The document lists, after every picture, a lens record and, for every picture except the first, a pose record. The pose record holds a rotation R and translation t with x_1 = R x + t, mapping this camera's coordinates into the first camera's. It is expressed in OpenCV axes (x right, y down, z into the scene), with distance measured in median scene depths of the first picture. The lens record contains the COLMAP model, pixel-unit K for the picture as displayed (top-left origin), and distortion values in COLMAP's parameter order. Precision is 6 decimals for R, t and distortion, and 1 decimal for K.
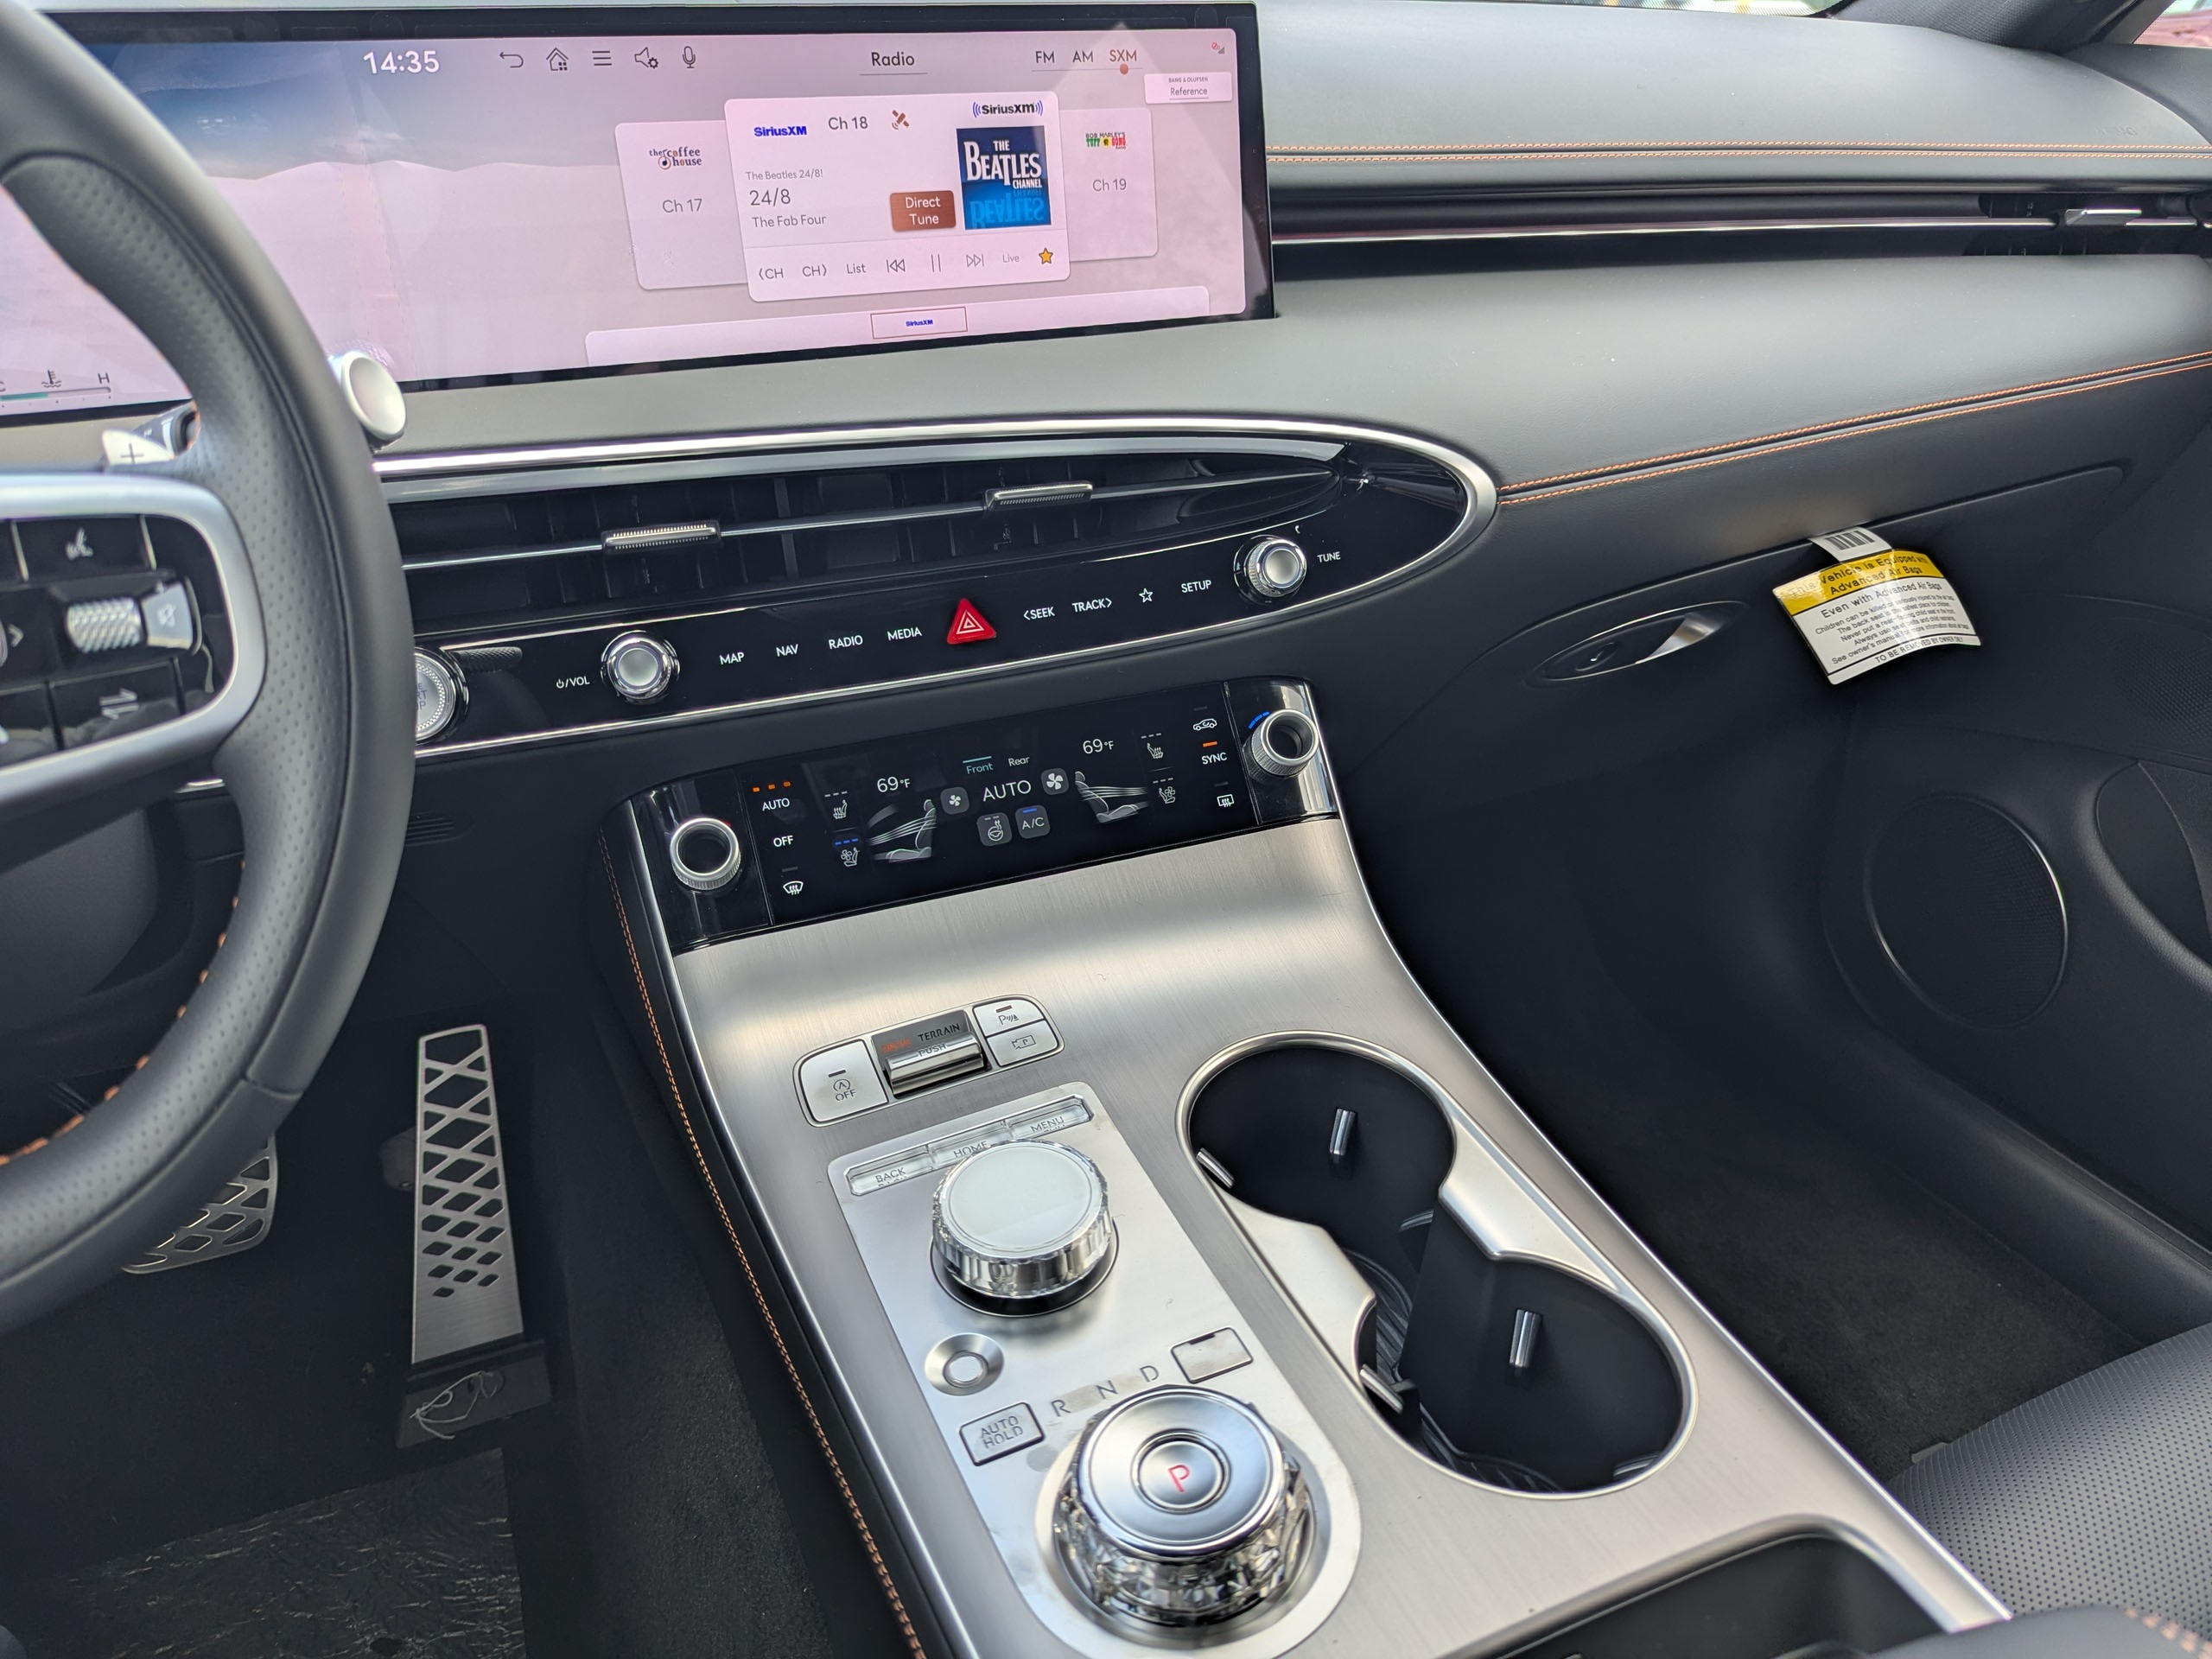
lens RADIAL K [[1562.0, 0, 1103.1], [0, 1562.0, 838.3], [0, 0, 1]] dist [0.029141, -0.050828]
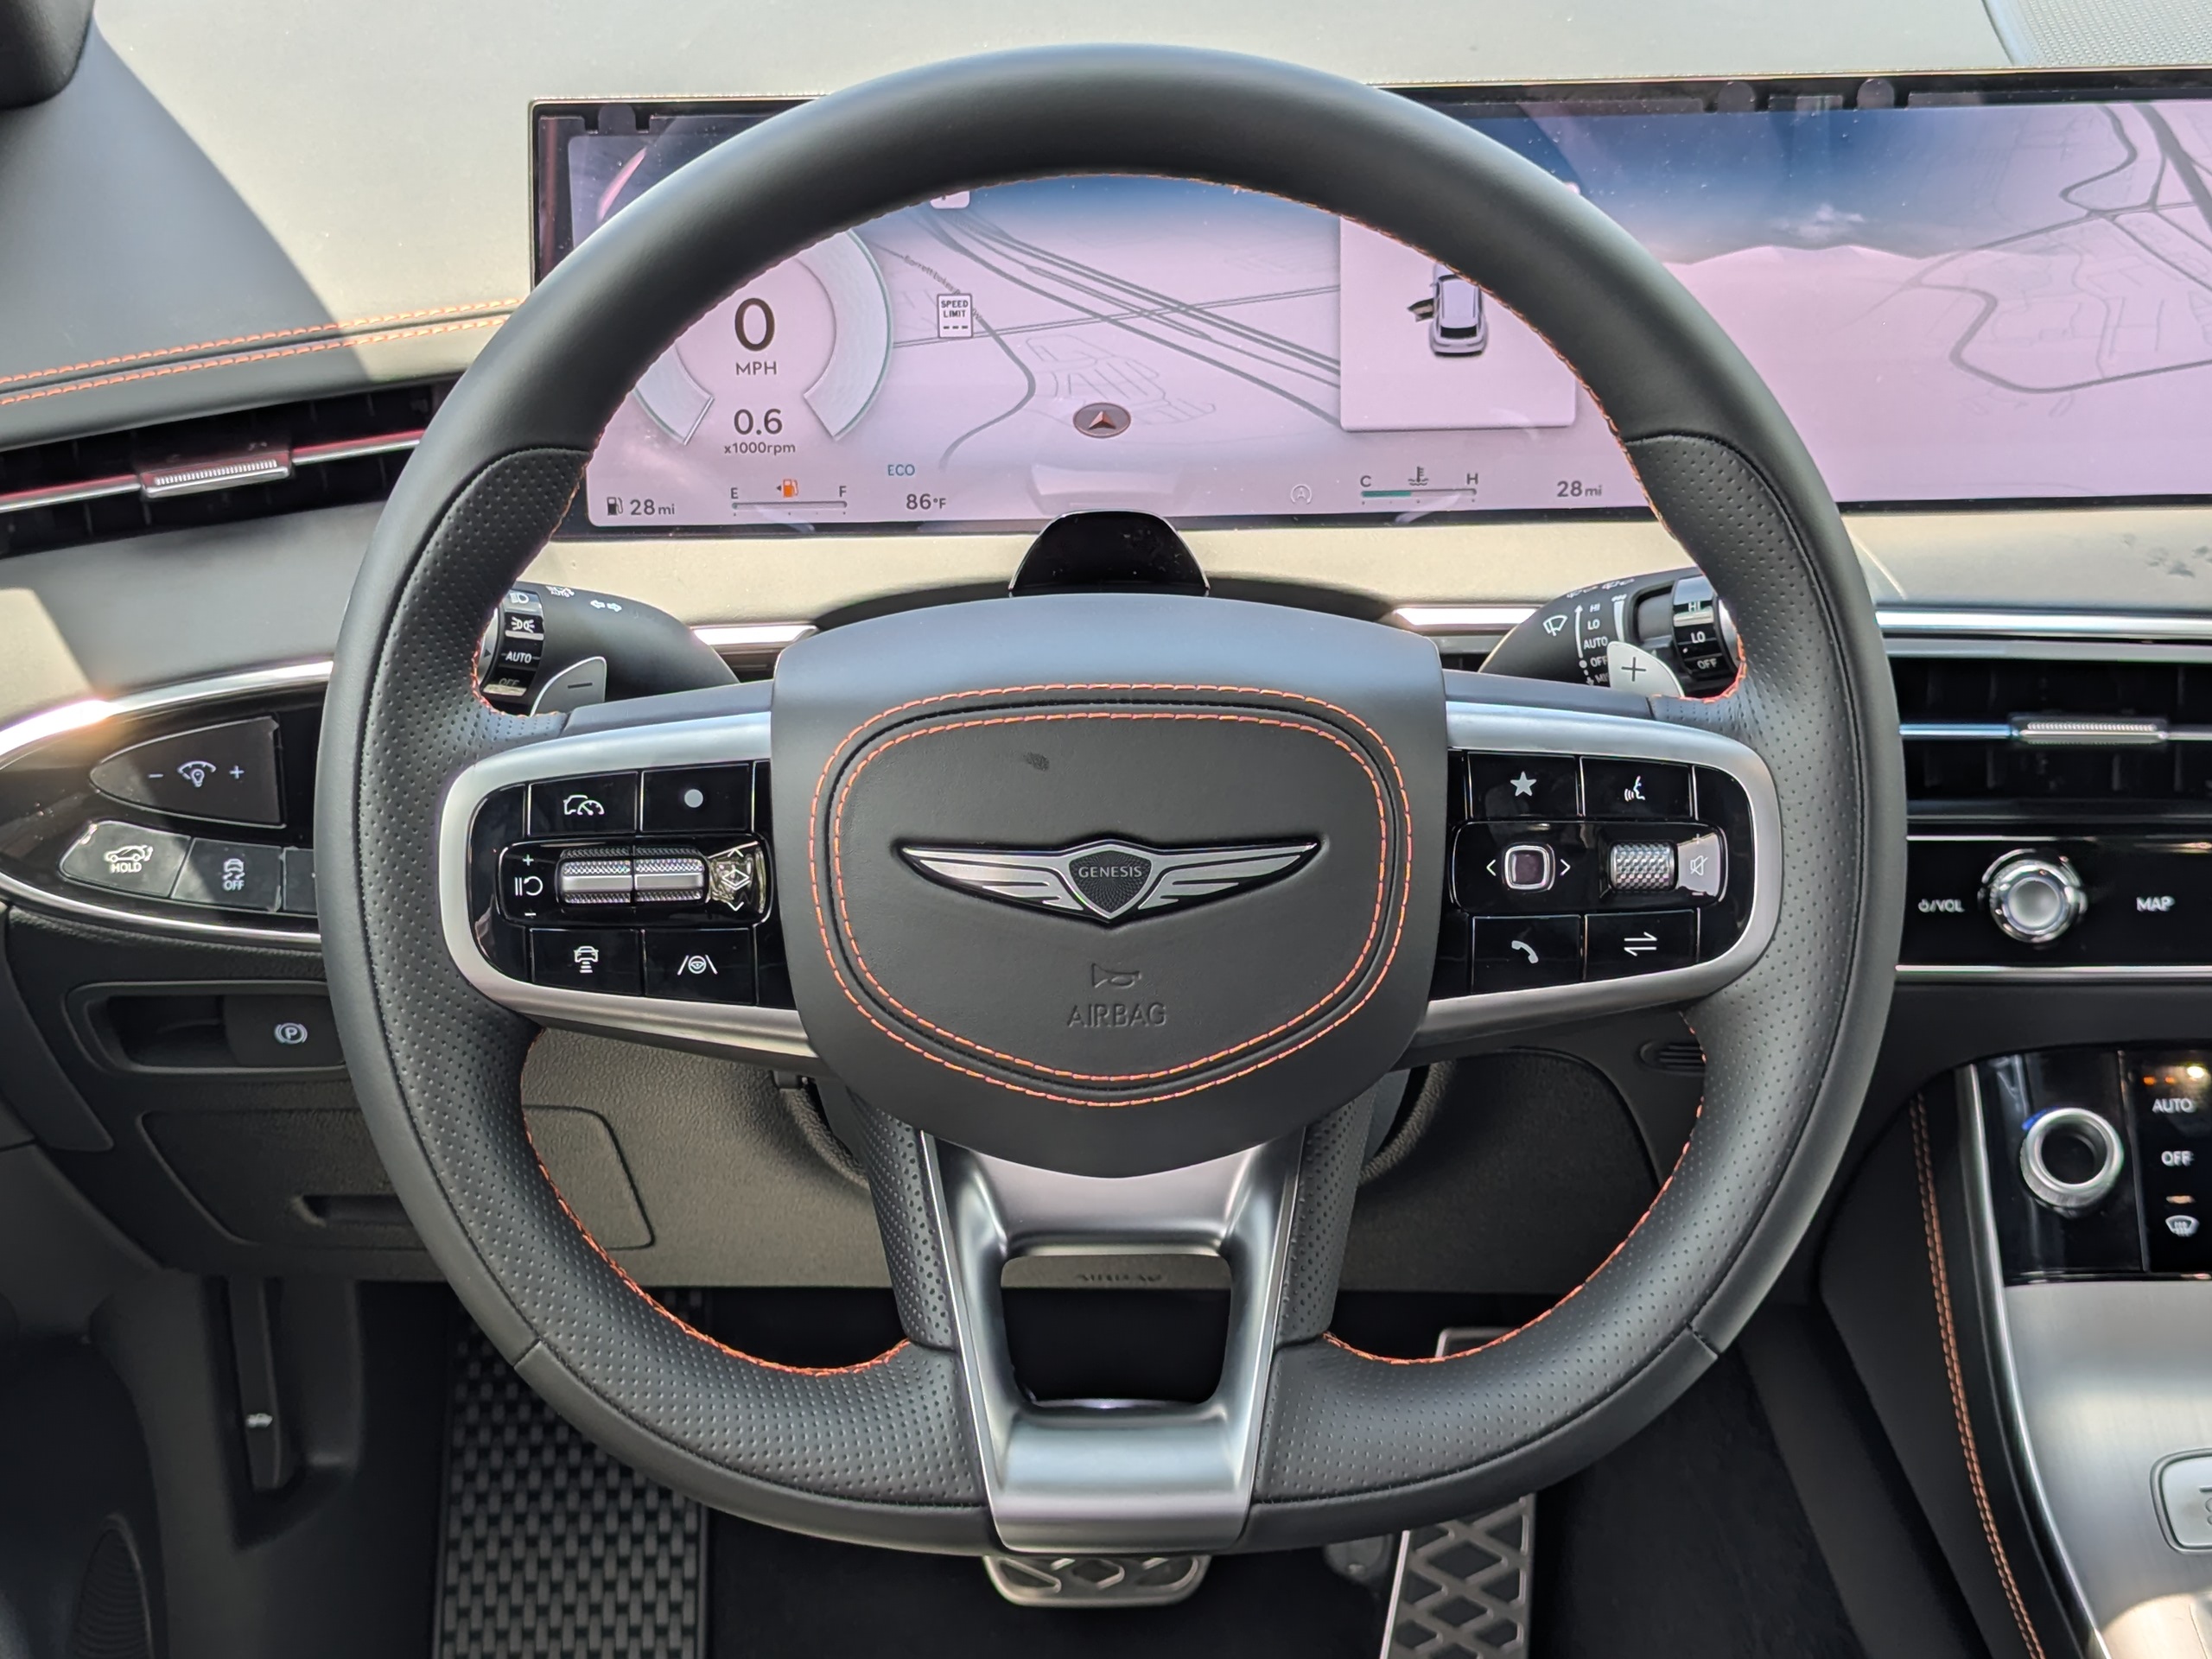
lens RADIAL K [[4128.3, 0, 1098.8], [0, 4128.3, 785.3], [0, 0, 1]] dist [0.245241, -1.561848]
pose [[0.918896, 0.145916, -0.366522, 0.016266], [-0.167690, 0.985439, -0.028098, -0.030819], [0.357085, 0.087282, 0.929985, -0.989065]]
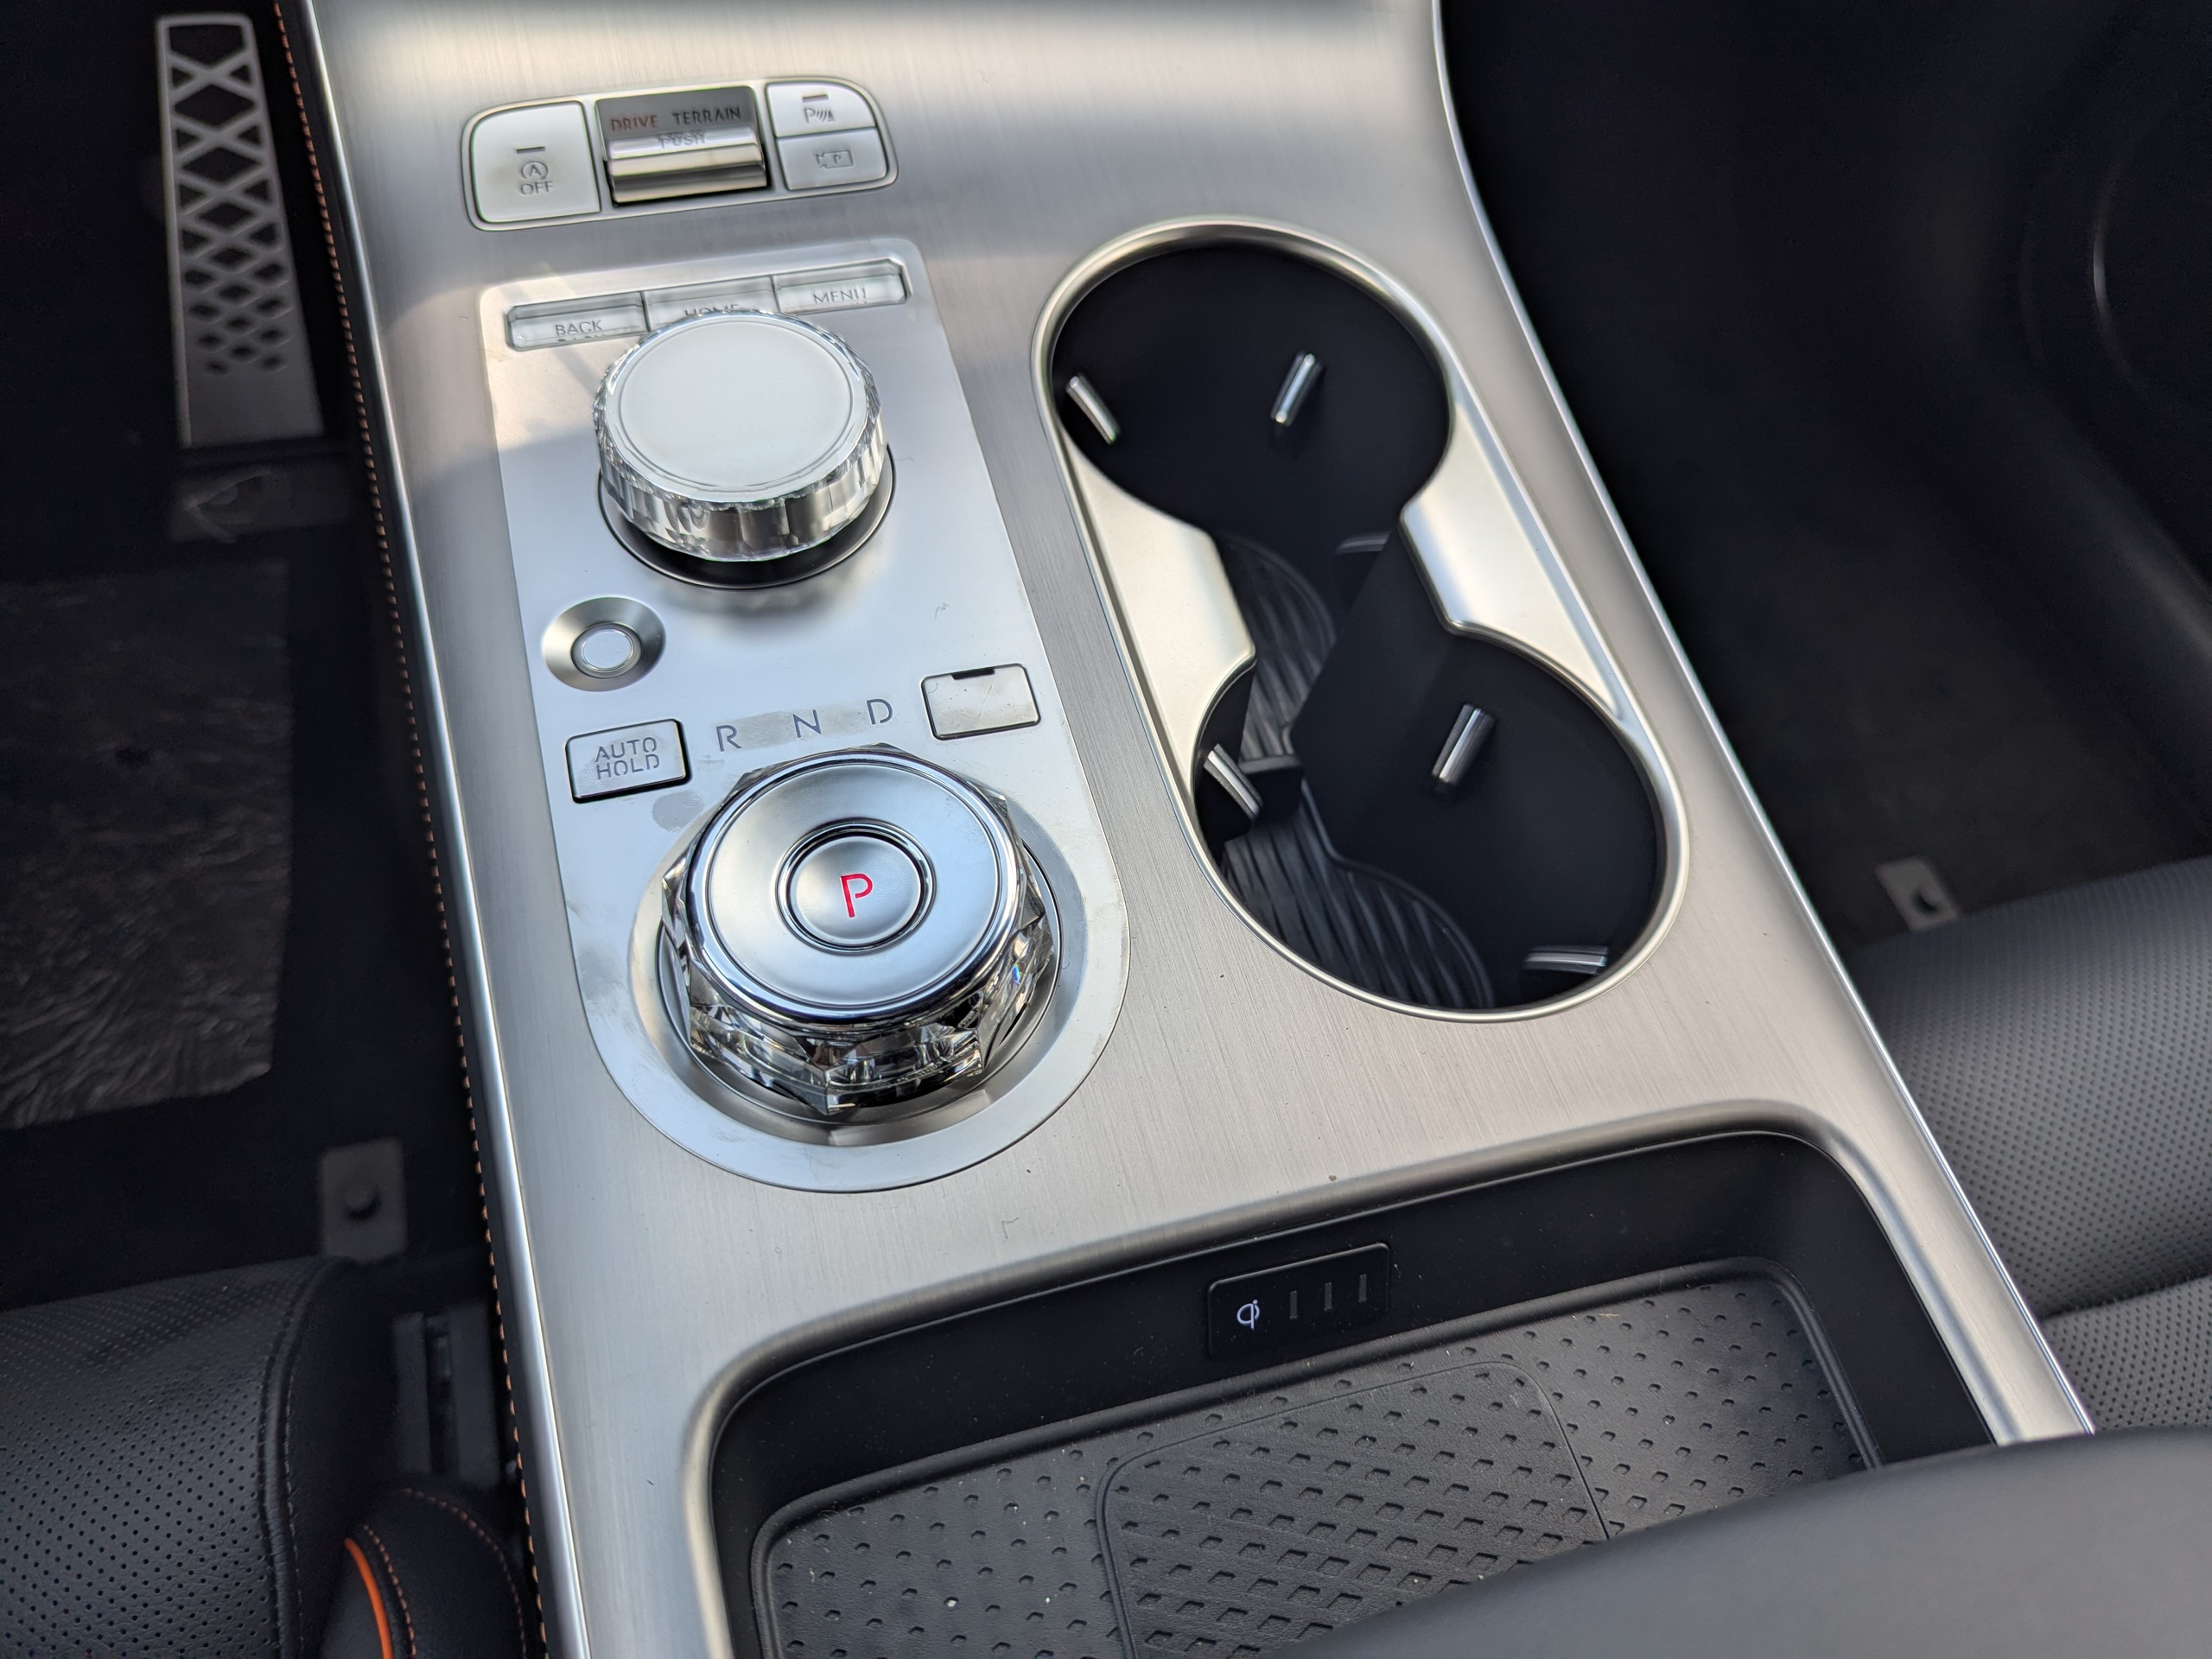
lens RADIAL K [[1608.9, 0, 1104.0], [0, 1608.9, 803.5], [0, 0, 1]] dist [-0.000114, -0.005302]
pose [[0.982999, 0.181021, 0.030733, 0.081785], [-0.174828, 0.871624, 0.457937, 0.040026], [0.056109, -0.455524, 0.888453, 0.298121]]
